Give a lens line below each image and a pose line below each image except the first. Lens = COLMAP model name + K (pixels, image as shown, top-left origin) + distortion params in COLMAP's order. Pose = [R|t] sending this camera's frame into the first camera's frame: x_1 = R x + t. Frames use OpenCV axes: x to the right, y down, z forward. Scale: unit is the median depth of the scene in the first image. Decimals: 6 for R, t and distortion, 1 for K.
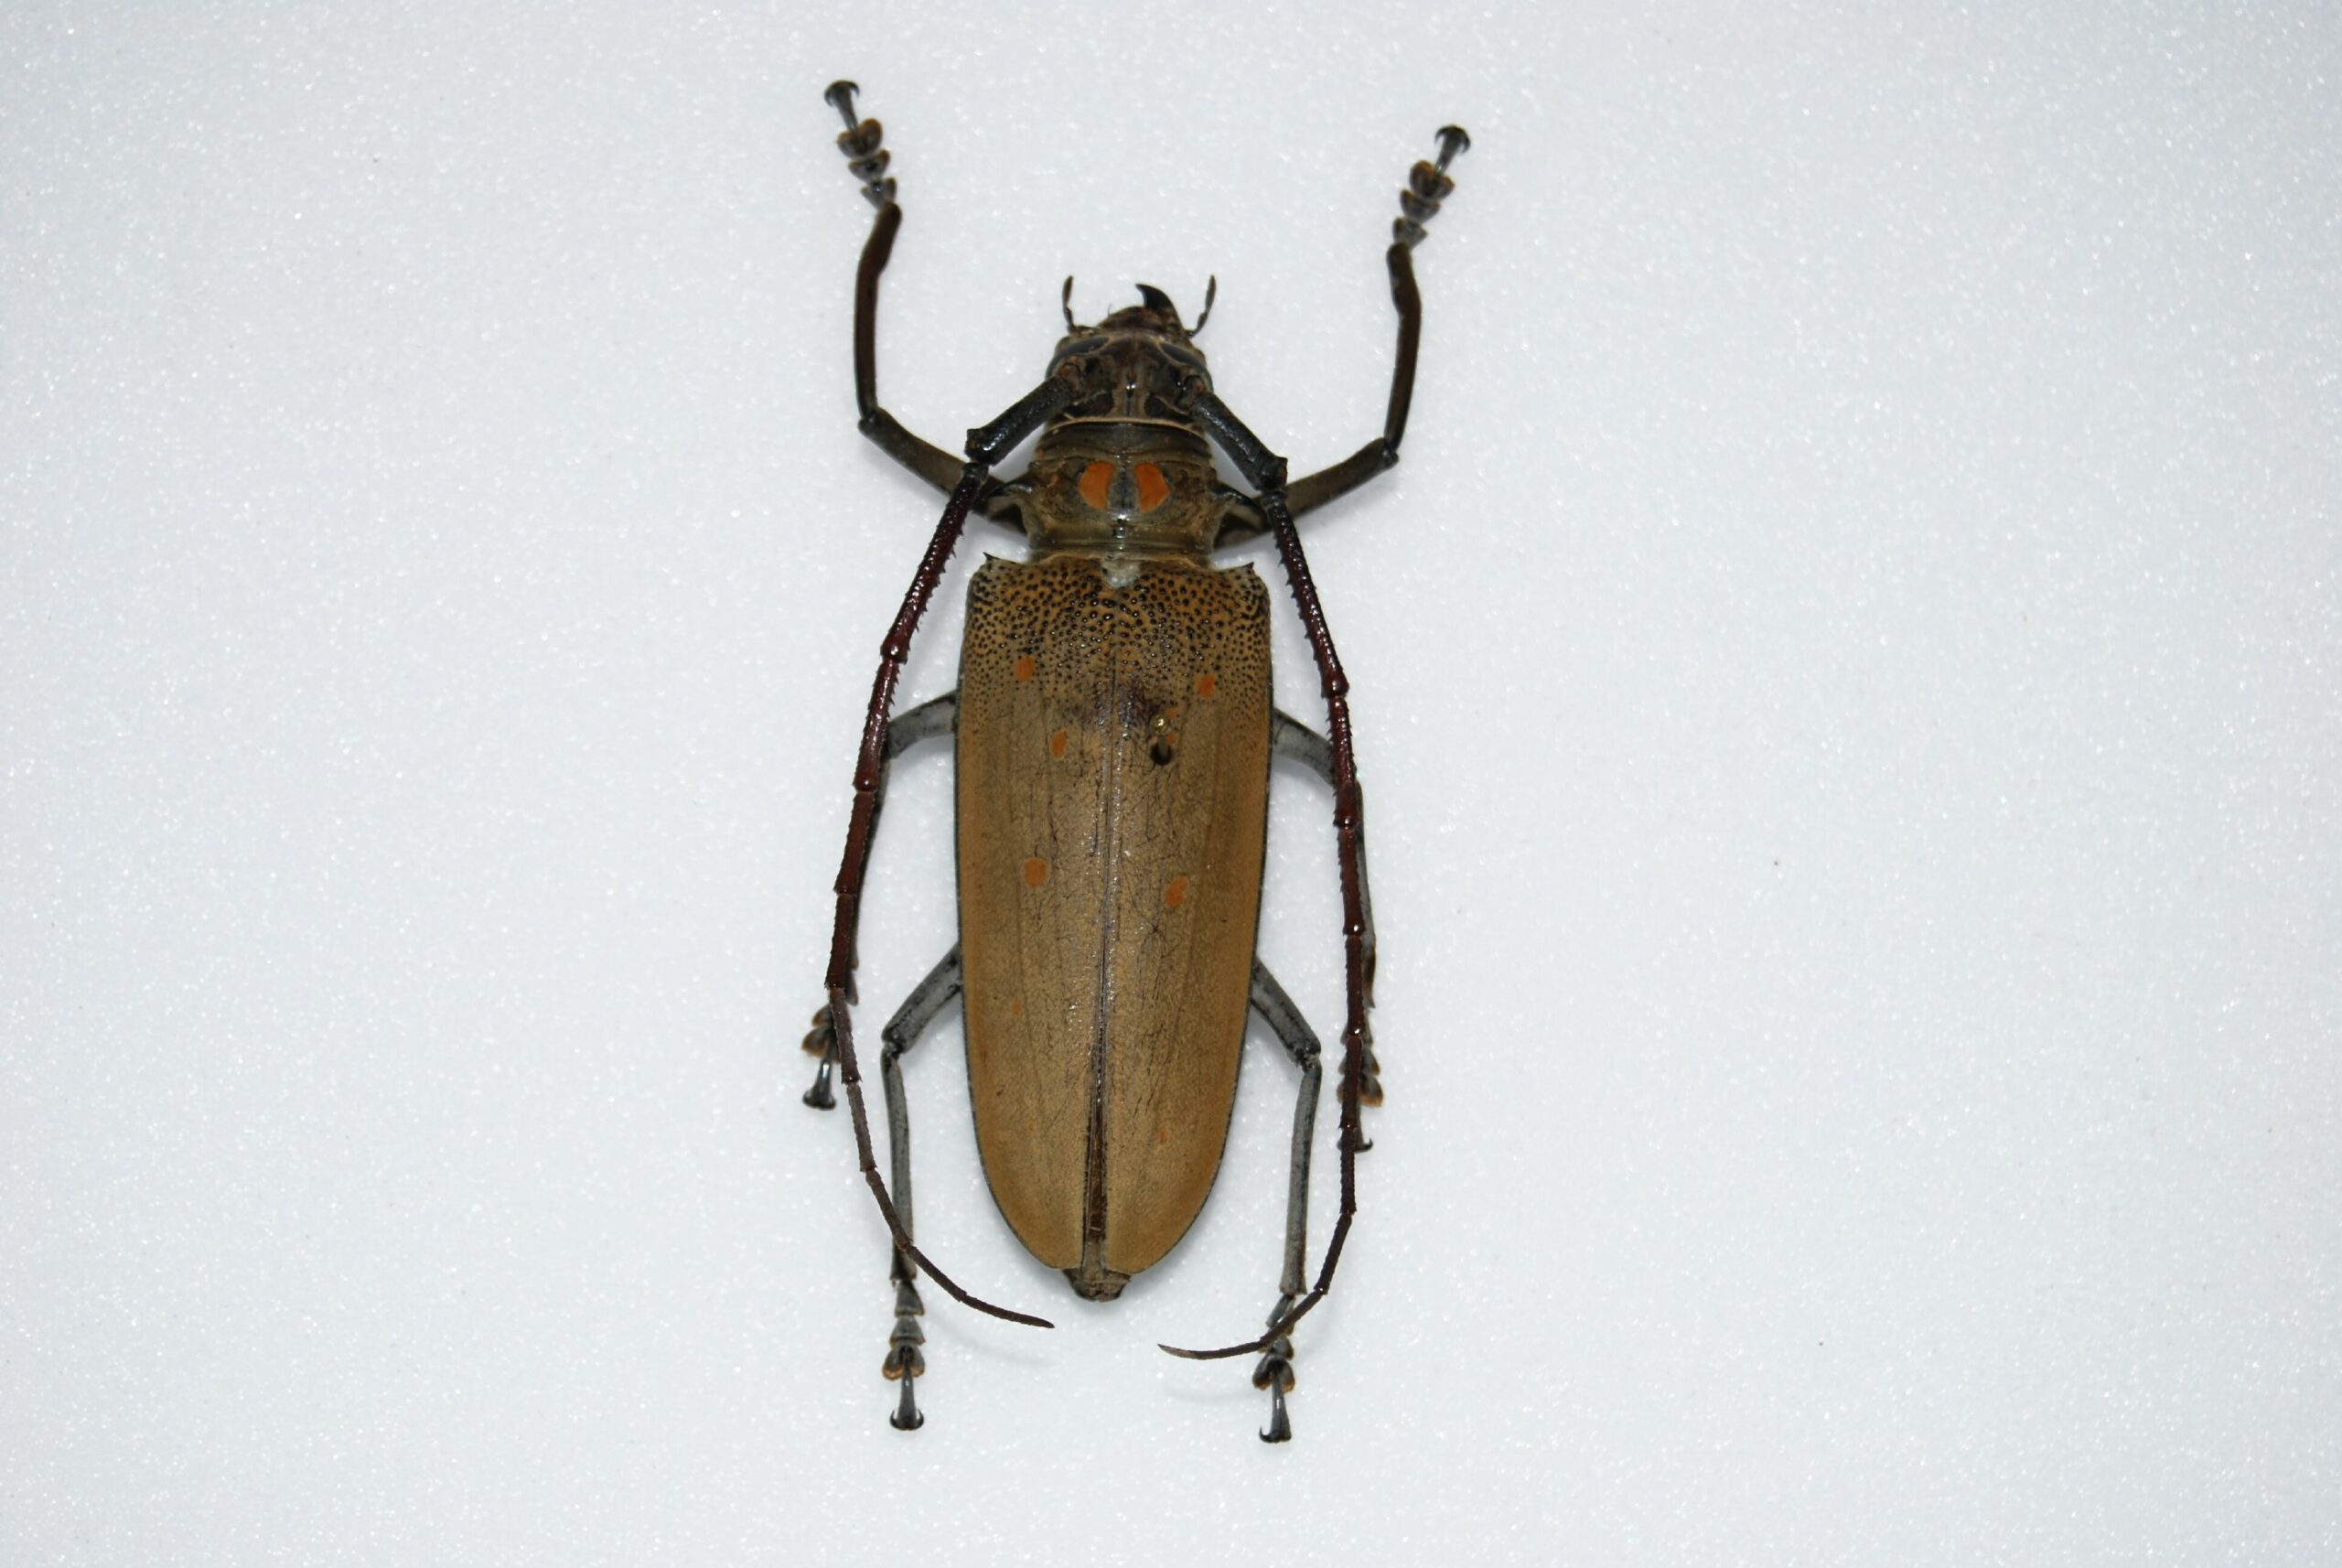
lens RADIAL K [[5621.7, 0, 1171.4], [0, 5621.7, 784.3], [0, 0, 1]] dist [-0.188672, 0.000000]
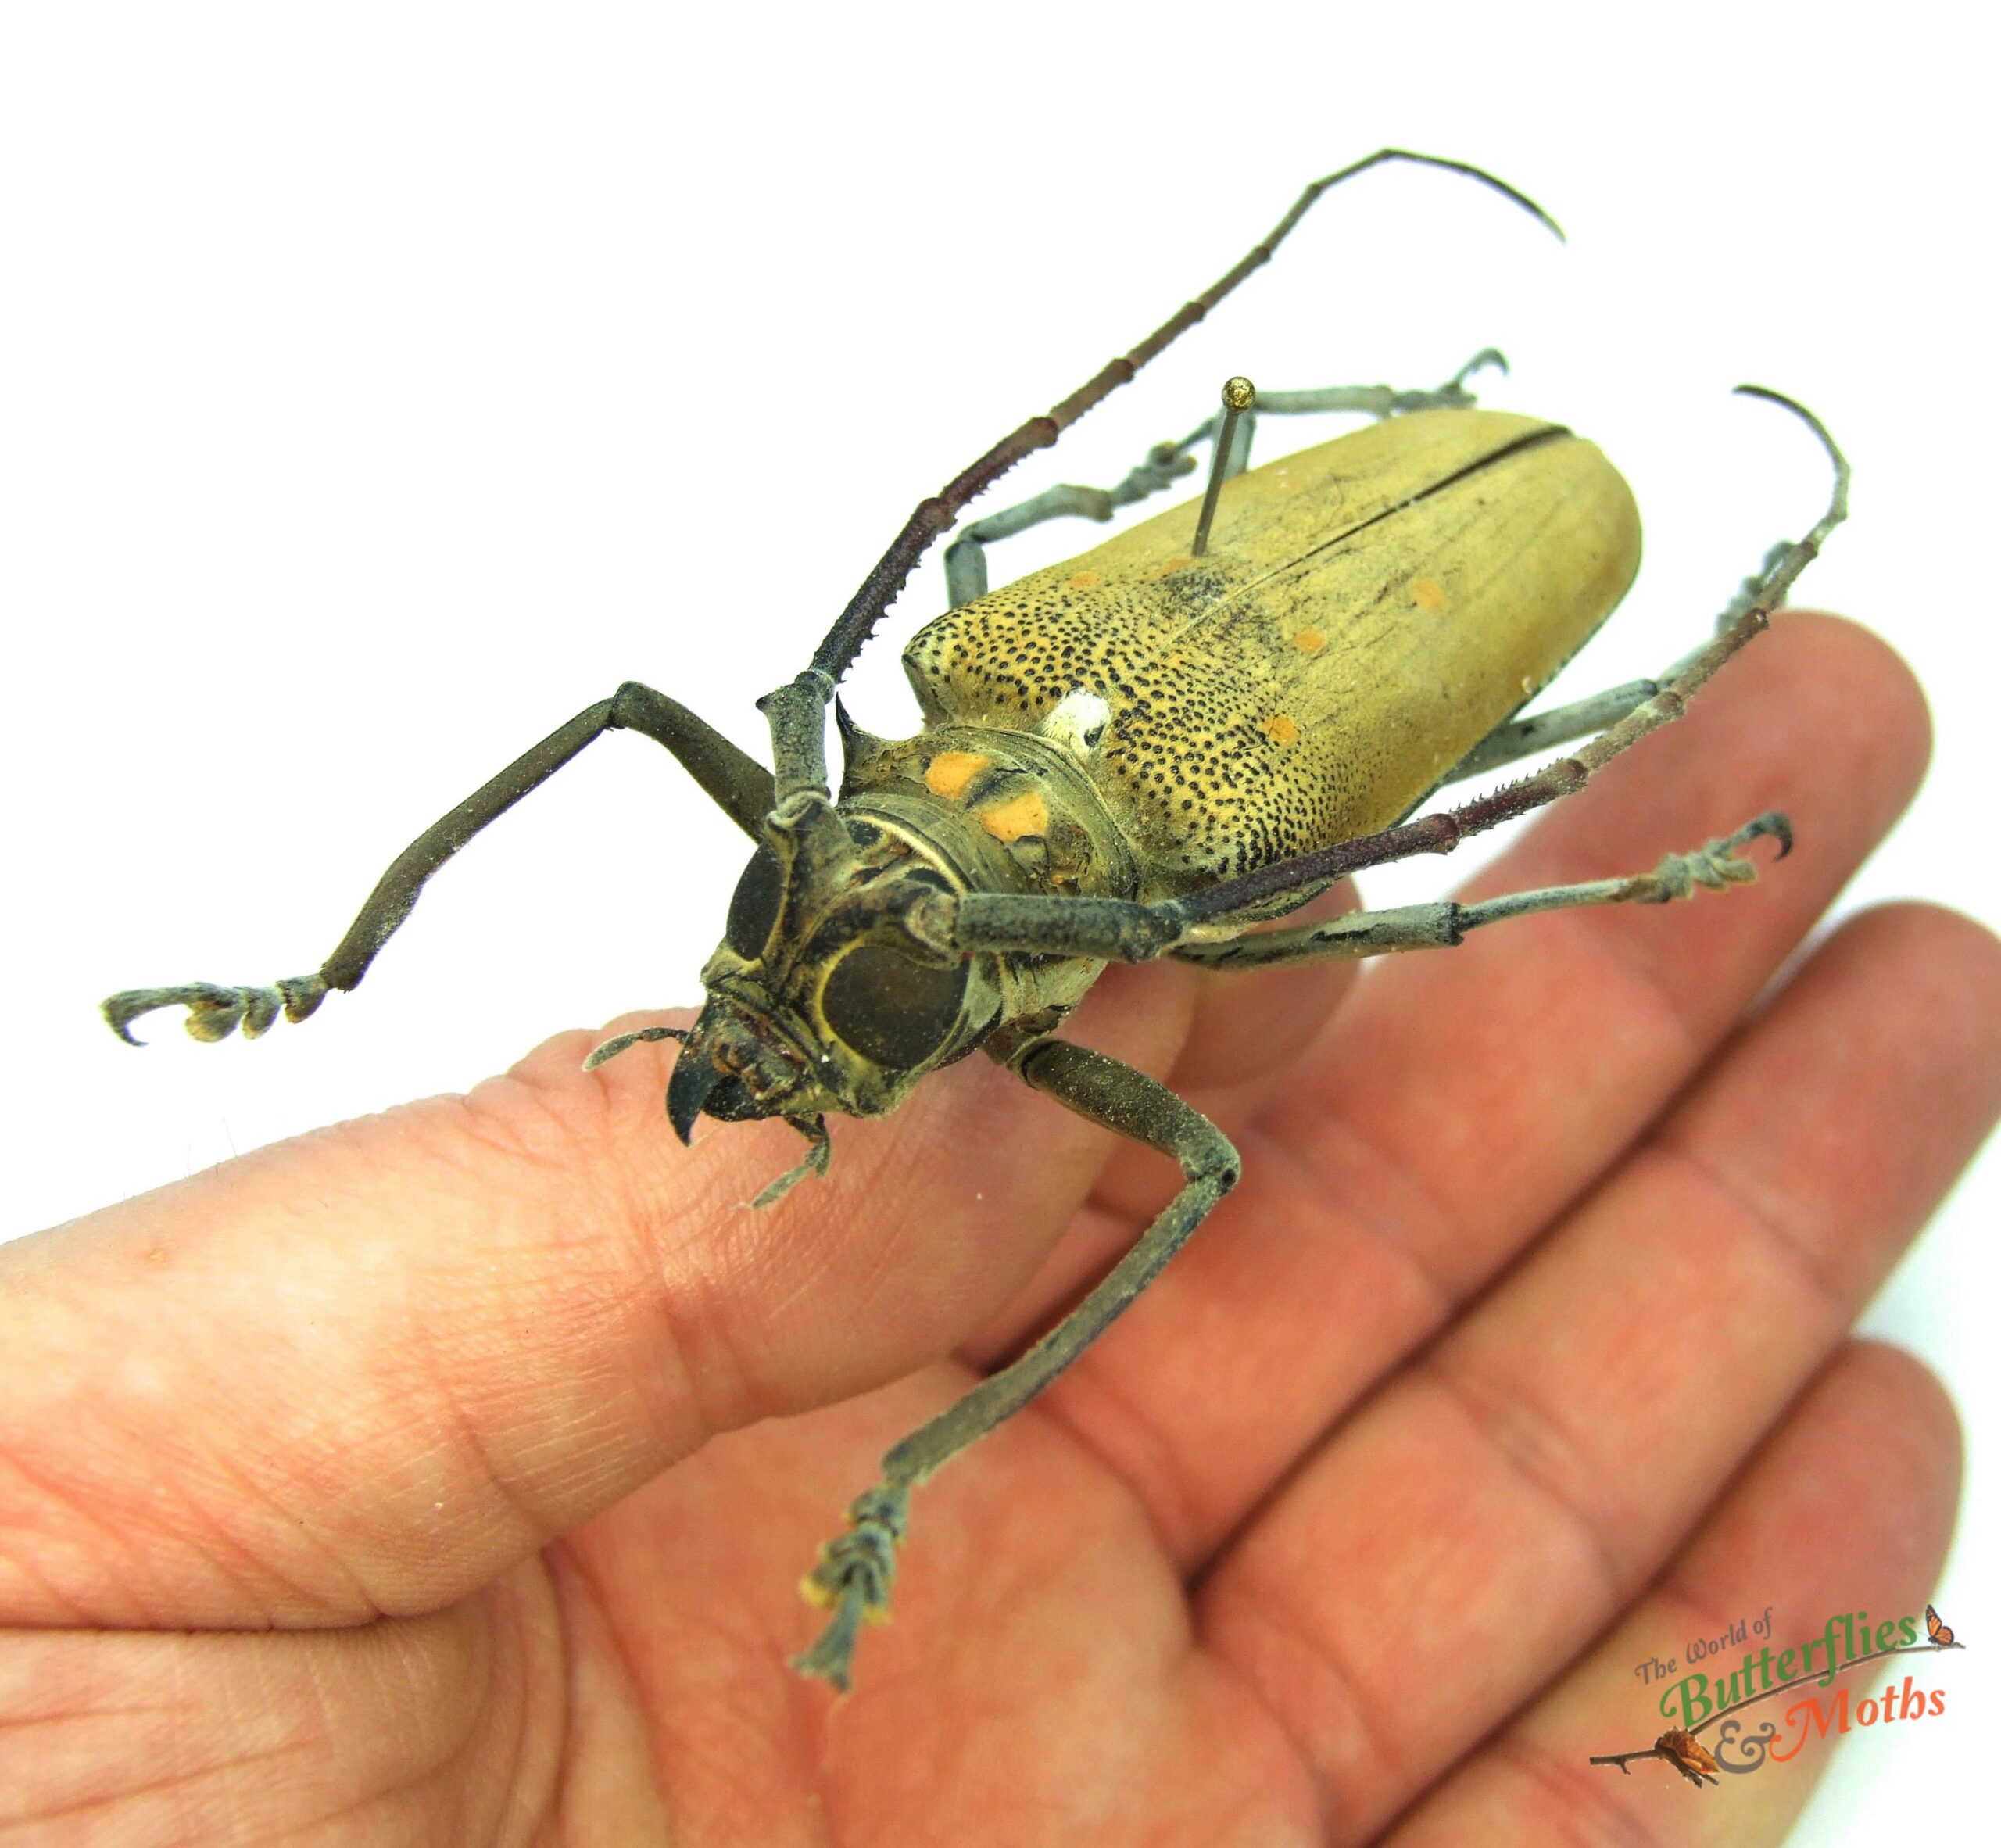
lens RADIAL K [[2649.0, 0, 1001.0], [0, 2649.0, 923.5], [0, 0, 1]] dist [-0.080228, 0.000000]
pose [[-0.765618, -0.545733, 0.340593, -0.118829], [0.593891, -0.396149, 0.700256, -0.265985], [-0.247227, 0.738405, 0.627405, 0.828347]]
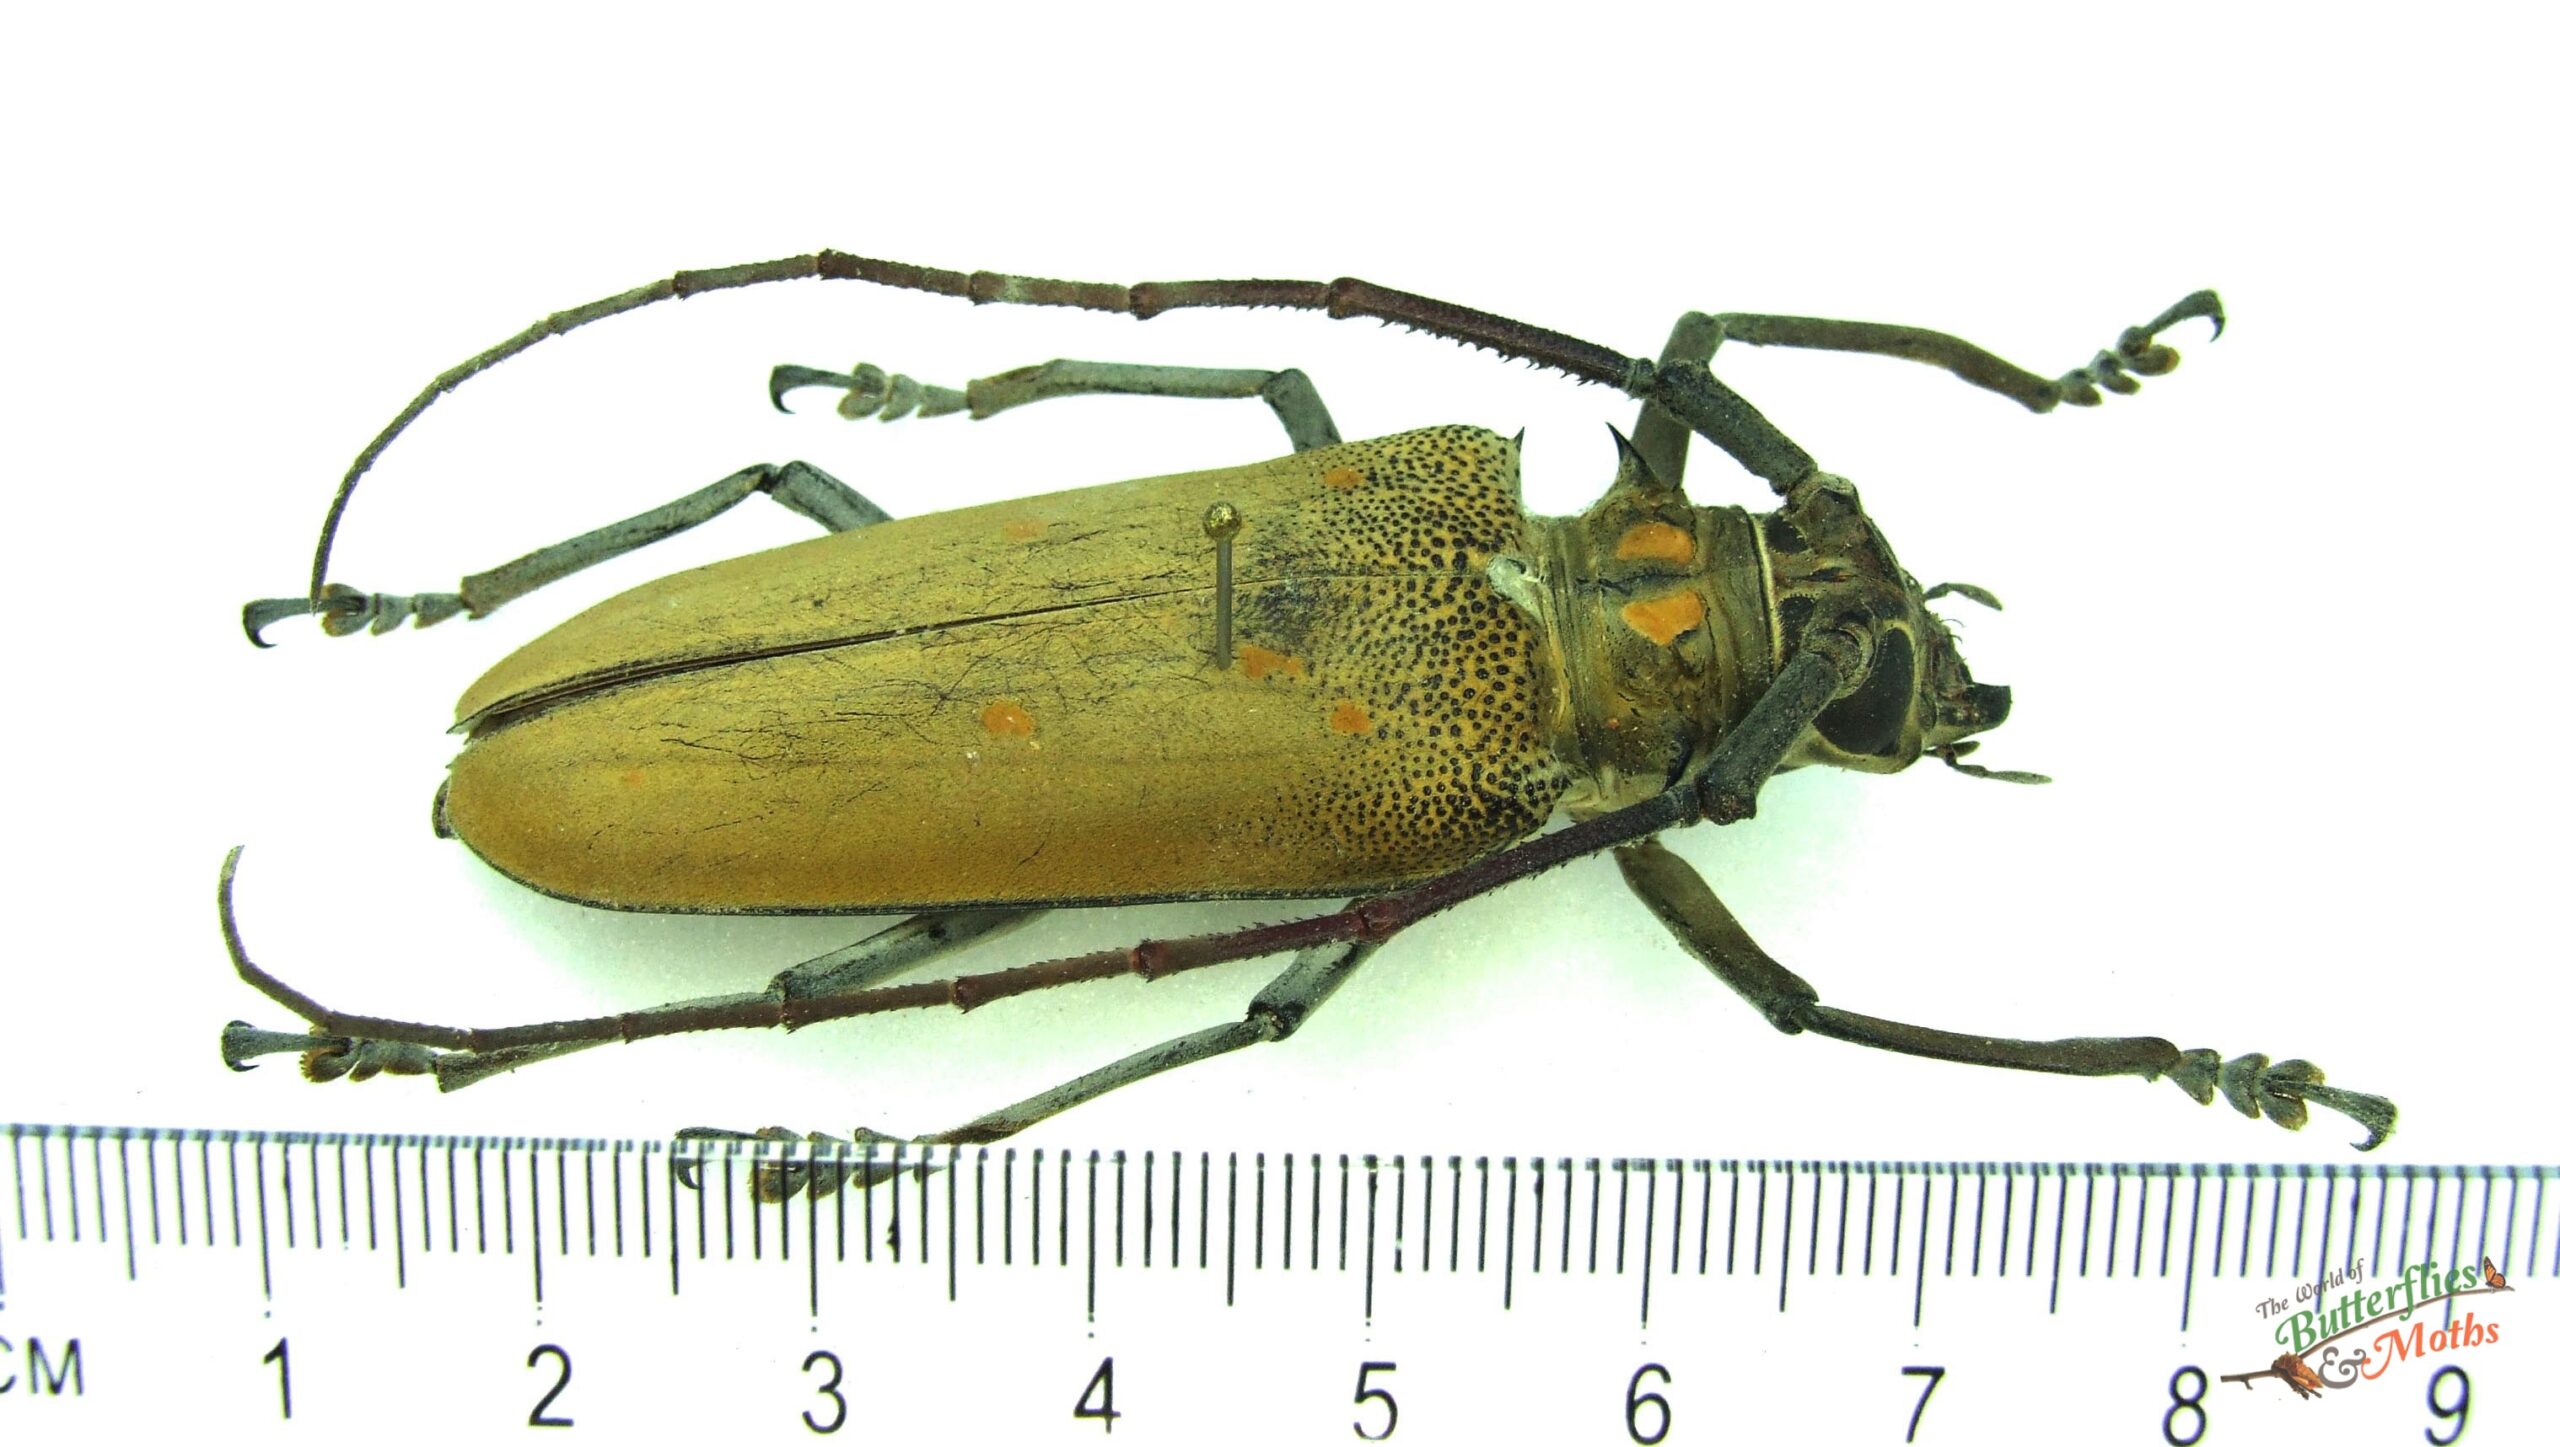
lens RADIAL K [[3467.4, 0, 1285.3], [0, 3467.4, 726.4], [0, 0, 1]] dist [-0.090927, 0.000000]
pose [[0.105127, 0.839783, -0.532647, 0.205890], [-0.977597, 0.185485, 0.099494, -0.047933], [0.182351, 0.510255, 0.840469, 0.681337]]
